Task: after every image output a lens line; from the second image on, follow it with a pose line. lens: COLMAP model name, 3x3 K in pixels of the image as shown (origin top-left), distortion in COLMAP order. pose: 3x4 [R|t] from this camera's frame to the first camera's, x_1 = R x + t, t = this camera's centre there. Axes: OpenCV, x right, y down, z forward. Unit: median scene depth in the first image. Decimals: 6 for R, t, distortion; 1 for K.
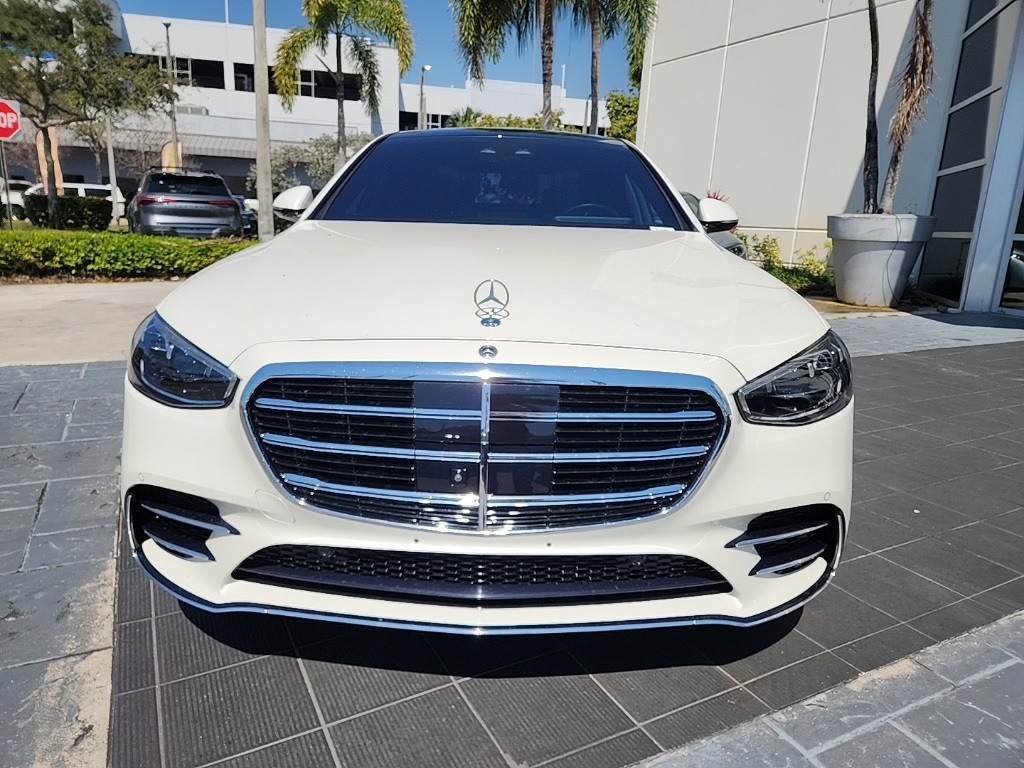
lens RADIAL K [[687.0, 0, 512.0], [0, 687.0, 384.0], [0, 0, 1]] dist [0.065234, -0.069675]
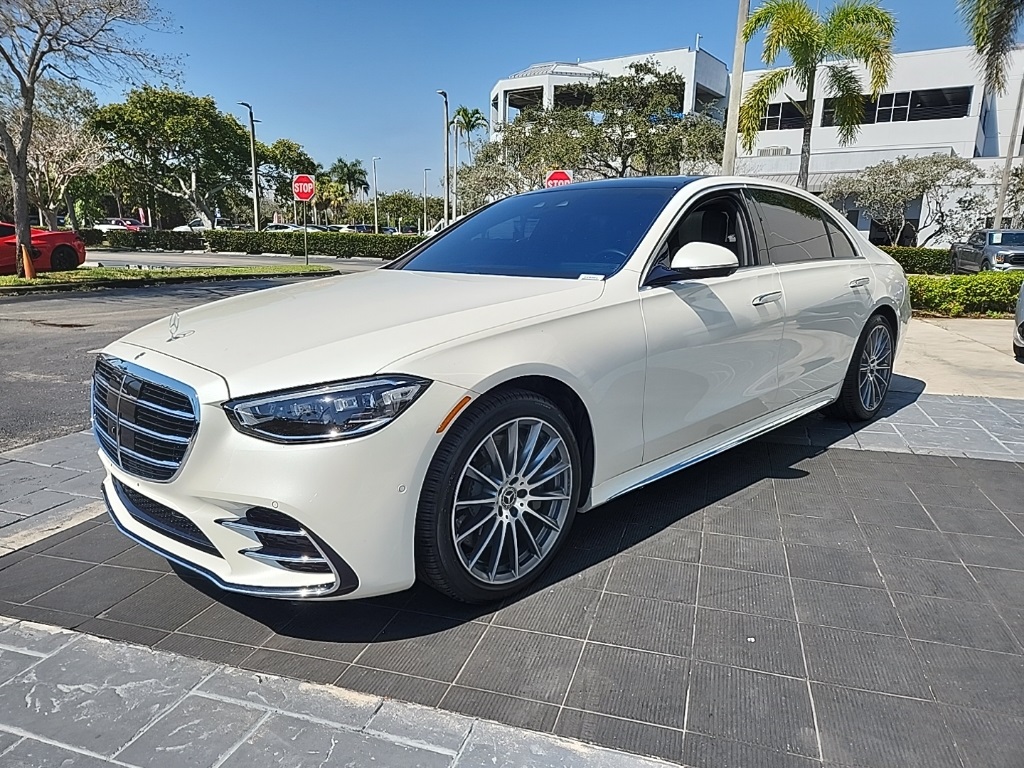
lens RADIAL K [[683.4, 0, 517.0], [0, 683.4, 380.1], [0, 0, 1]] dist [0.080718, -0.070381]
pose [[0.707289, 0.111849, -0.698020, 0.986943], [-0.146998, 0.989091, 0.009538, -0.079960], [0.691472, 0.095861, 0.716015, 0.257201]]
